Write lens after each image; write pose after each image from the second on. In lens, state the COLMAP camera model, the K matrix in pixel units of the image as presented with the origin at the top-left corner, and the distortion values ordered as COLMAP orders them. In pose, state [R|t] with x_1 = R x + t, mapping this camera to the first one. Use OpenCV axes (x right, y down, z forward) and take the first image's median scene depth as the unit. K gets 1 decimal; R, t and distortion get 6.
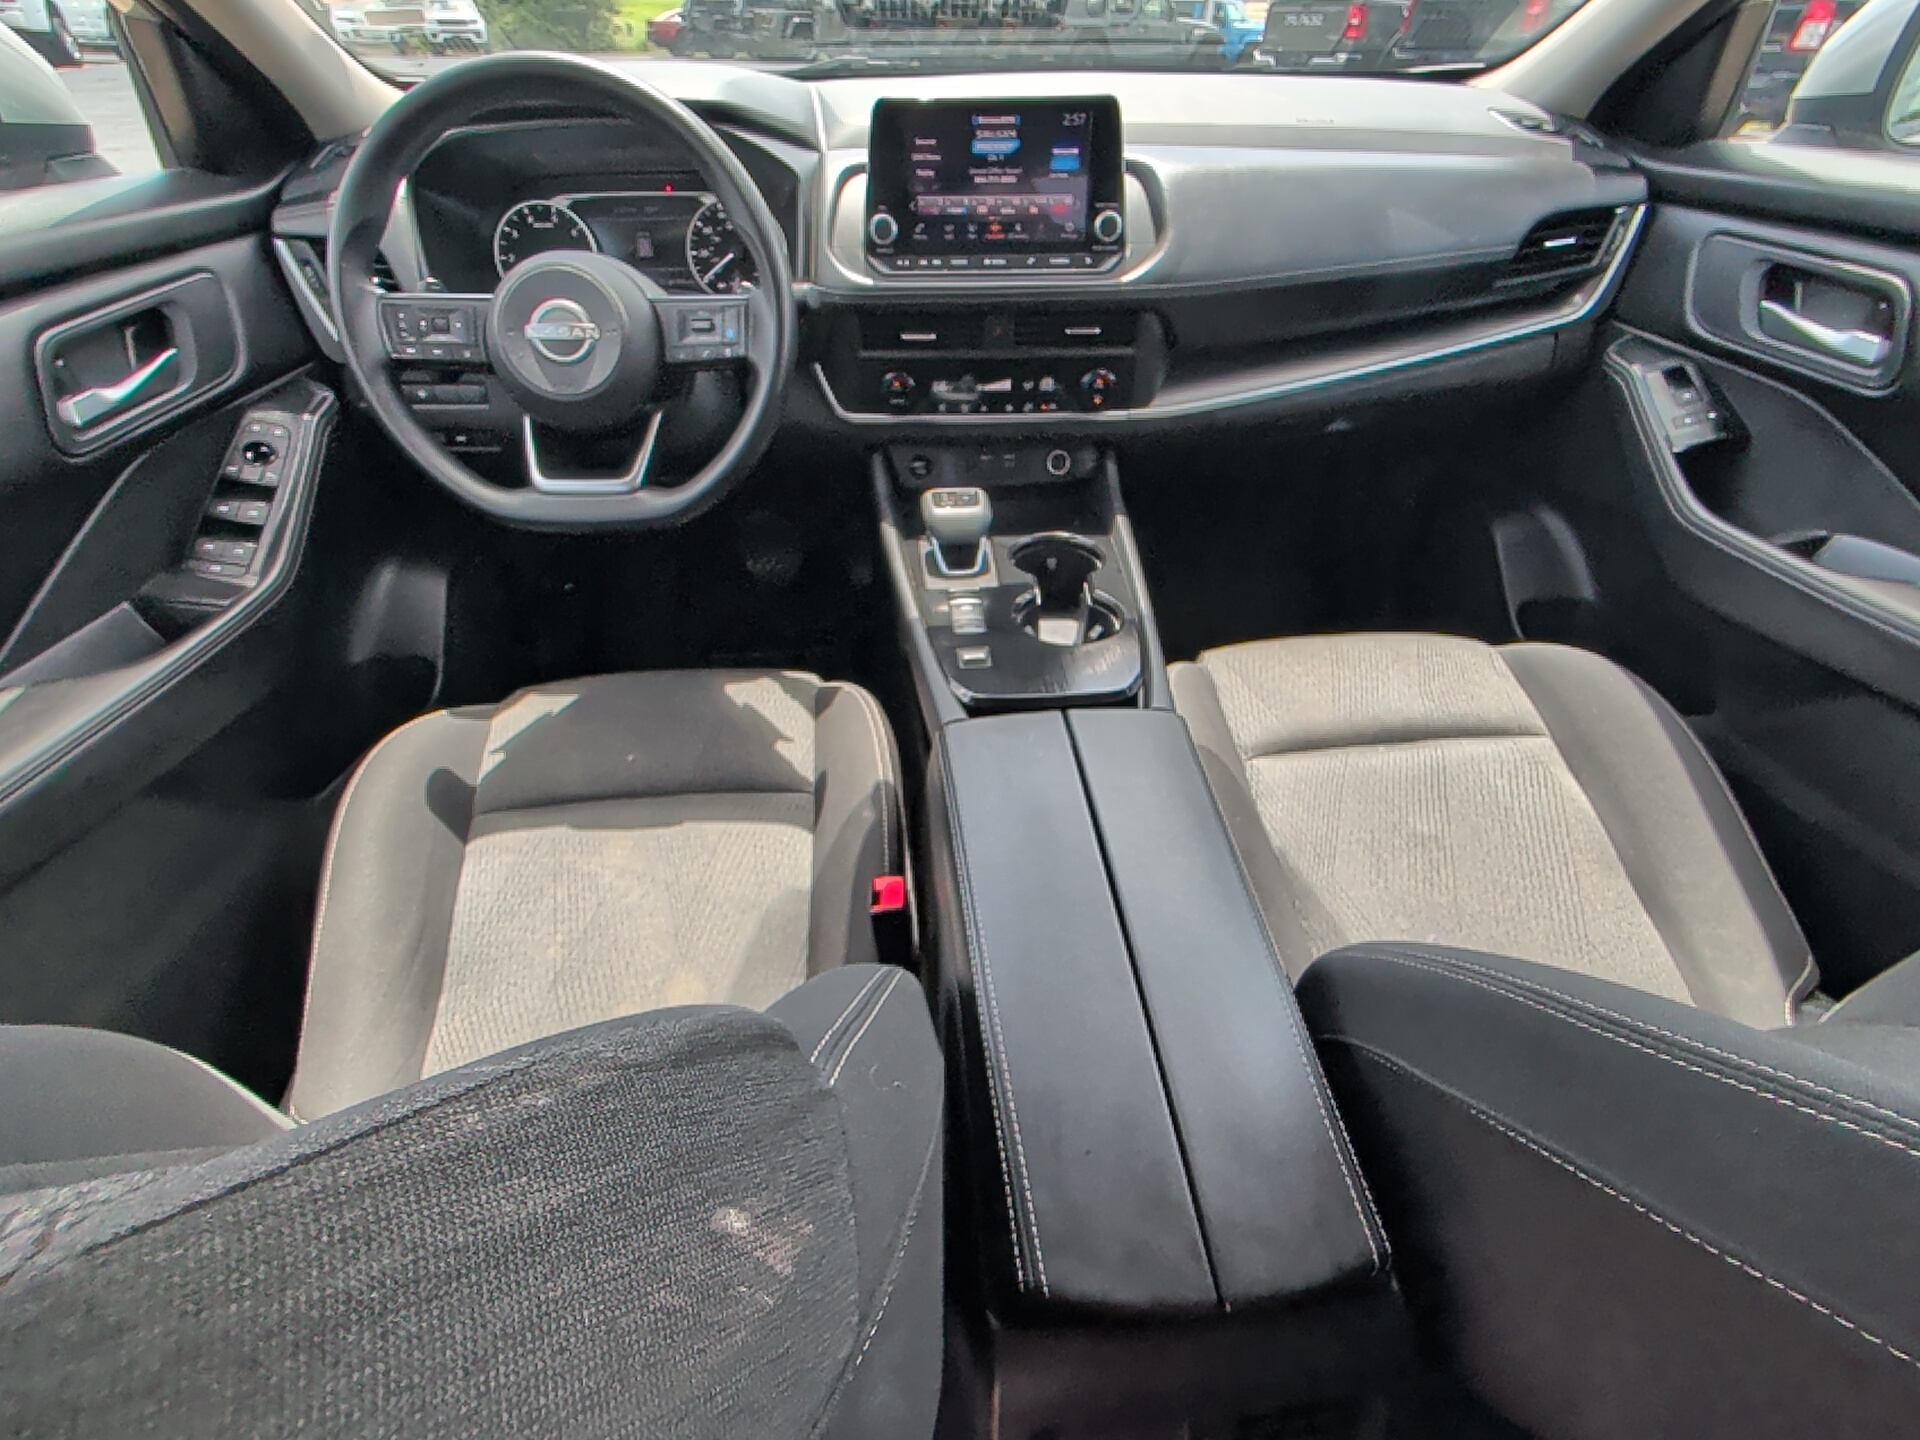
lens RADIAL K [[837.5, 0, 960.0], [0, 837.5, 720.0], [0, 0, 1]] dist [-0.003187, -0.000171]
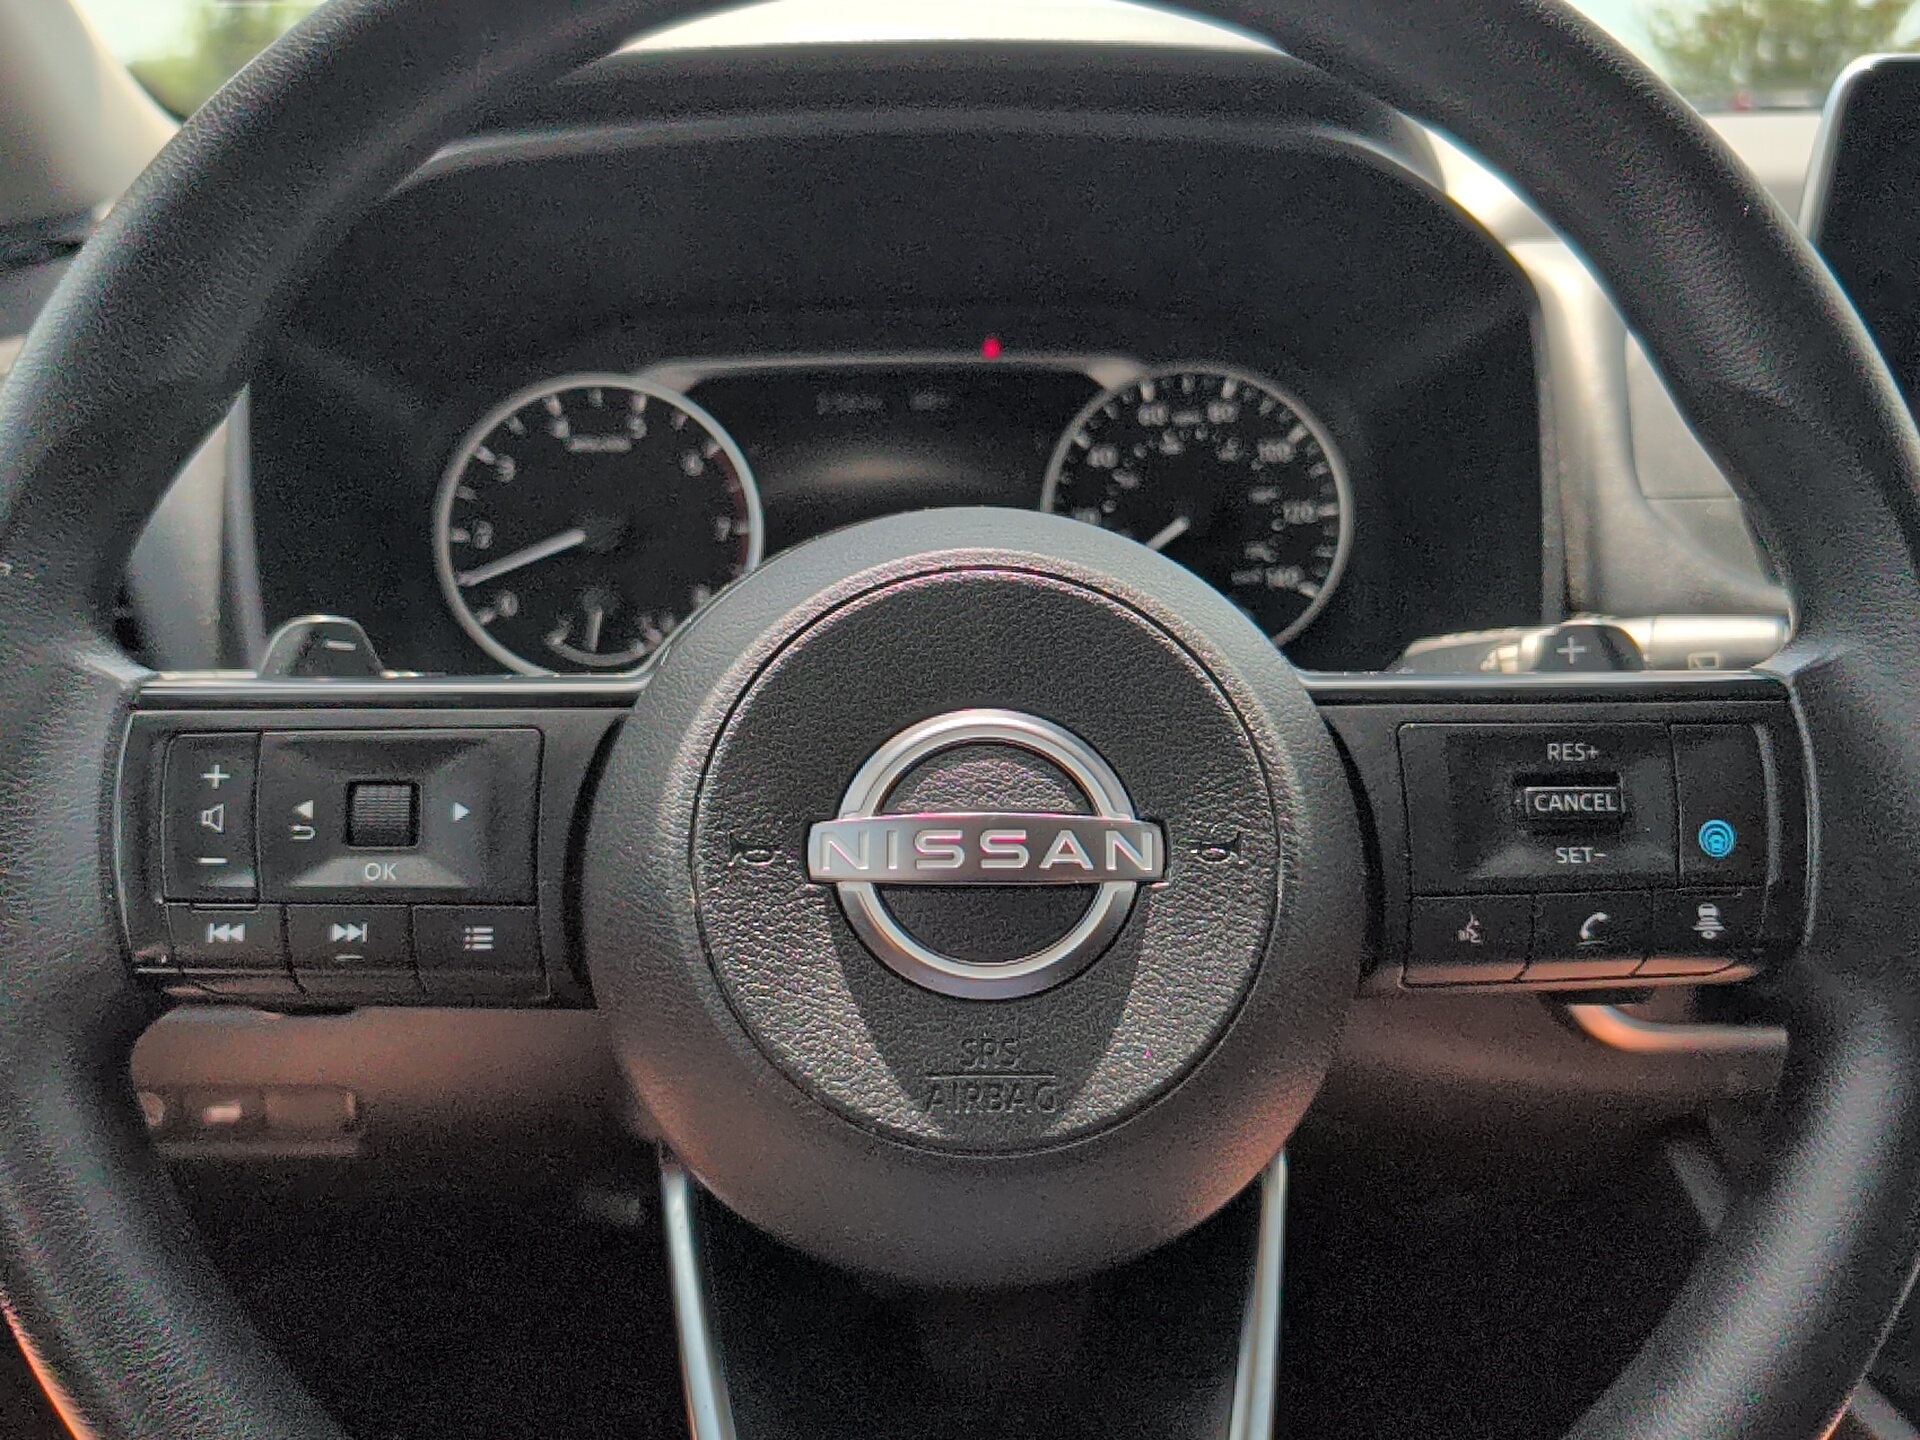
lens RADIAL K [[1643.7, 0, 960.0], [0, 1643.7, 720.0], [0, 0, 1]] dist [0.049360, -0.228093]
pose [[0.999967, -0.007882, 0.002170, -0.395781], [0.008113, 0.924049, -0.382187, -0.277268], [0.001008, 0.382192, 0.924082, 0.501995]]
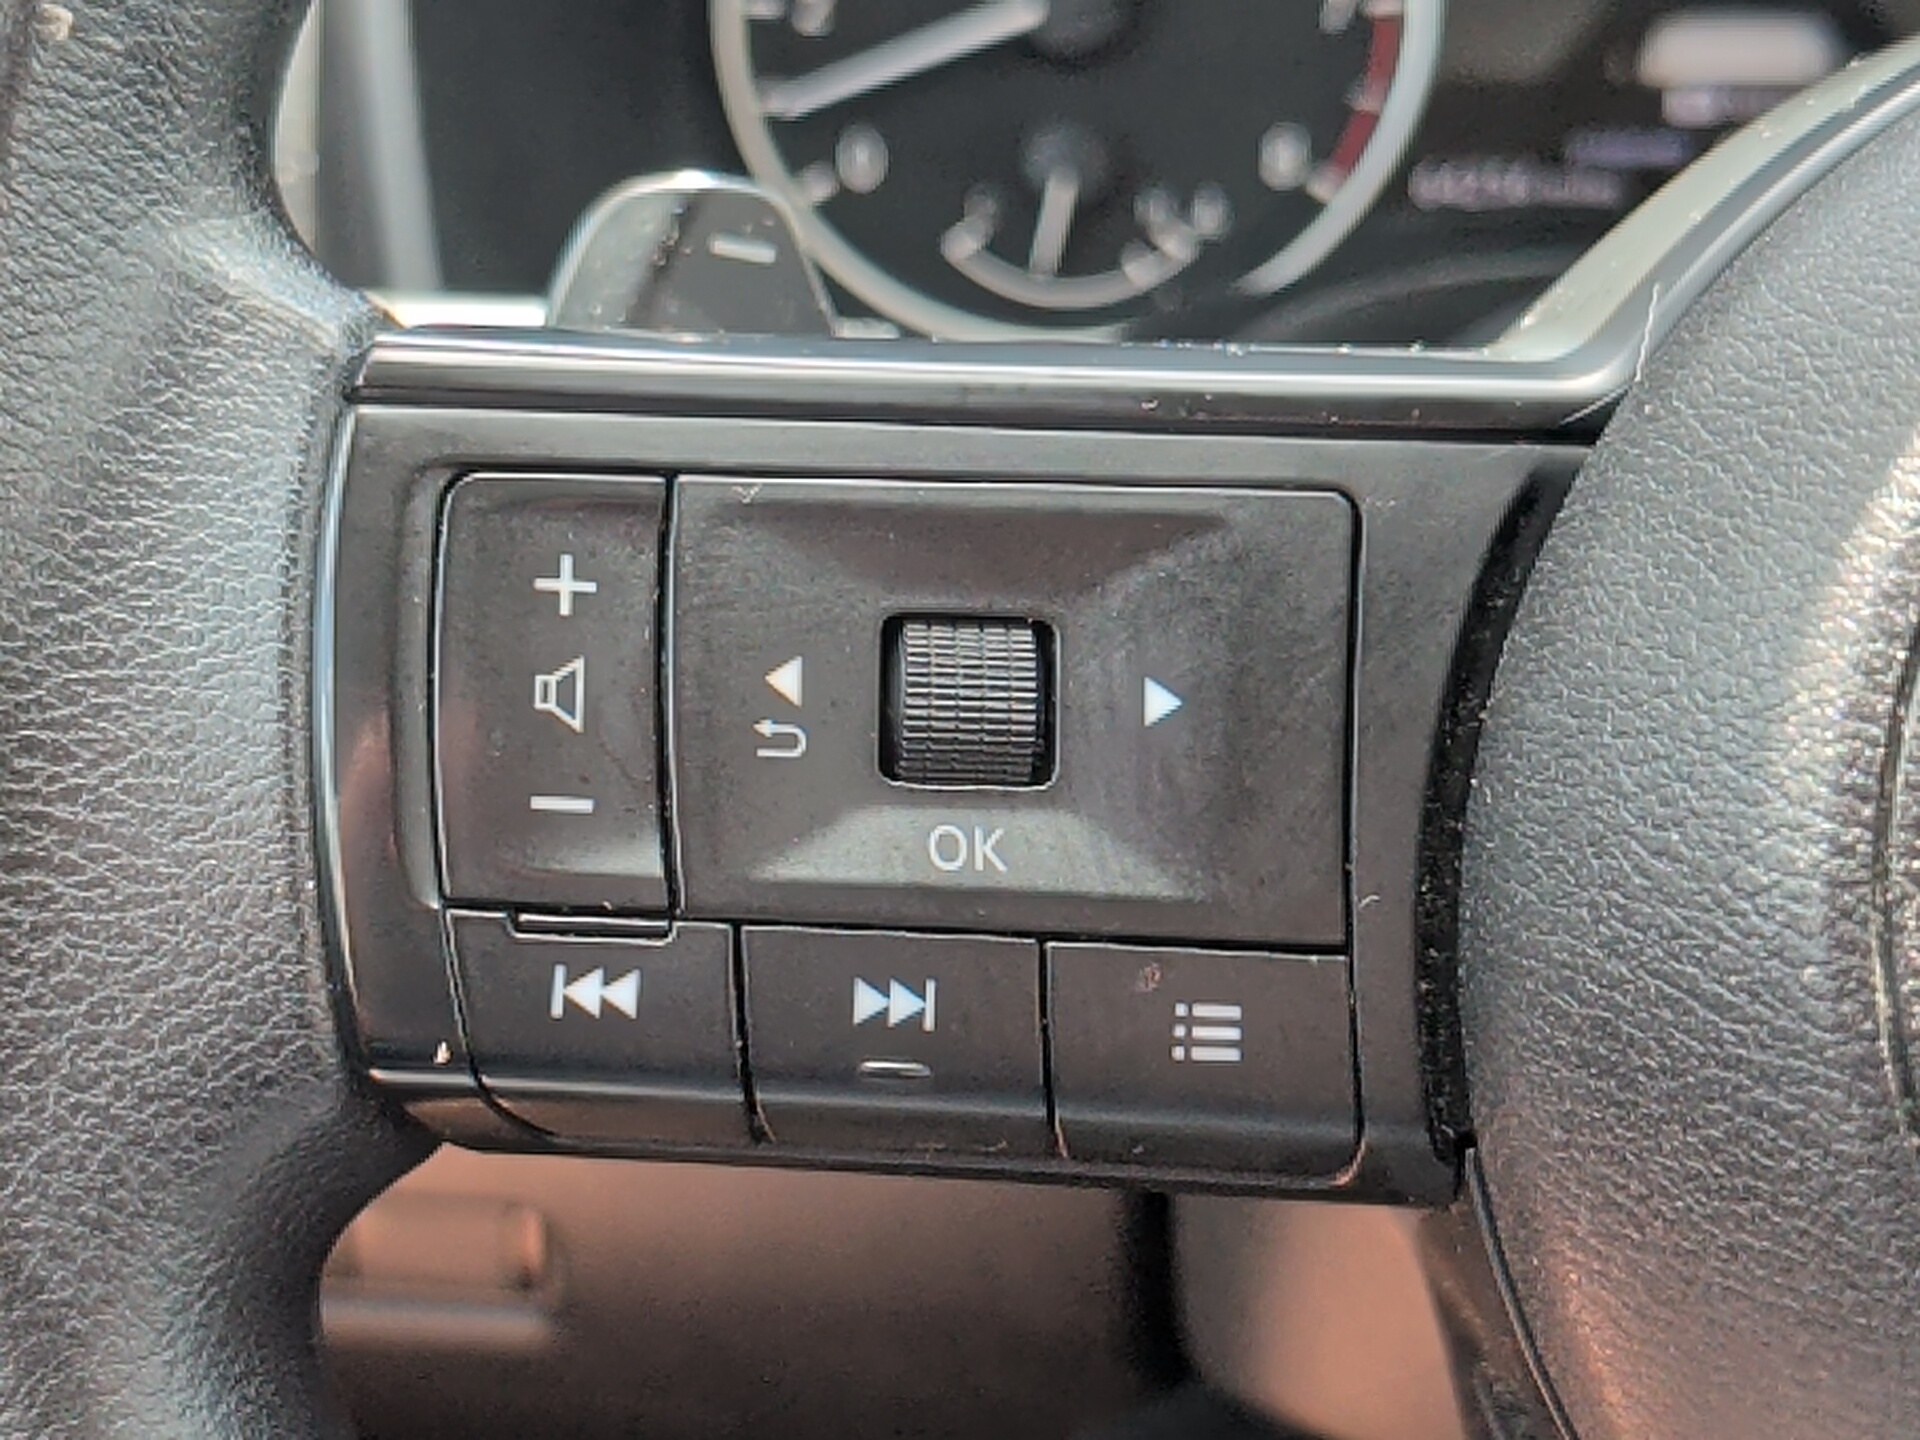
lens RADIAL K [[3056.2, 0, 960.0], [0, 3056.2, 720.0], [0, 0, 1]] dist [0.227372, -1.045789]
pose [[0.992324, 0.045610, -0.114950, -0.490120], [-0.076539, 0.956600, -0.281174, -0.321097], [0.097137, 0.287814, 0.952747, 0.592980]]
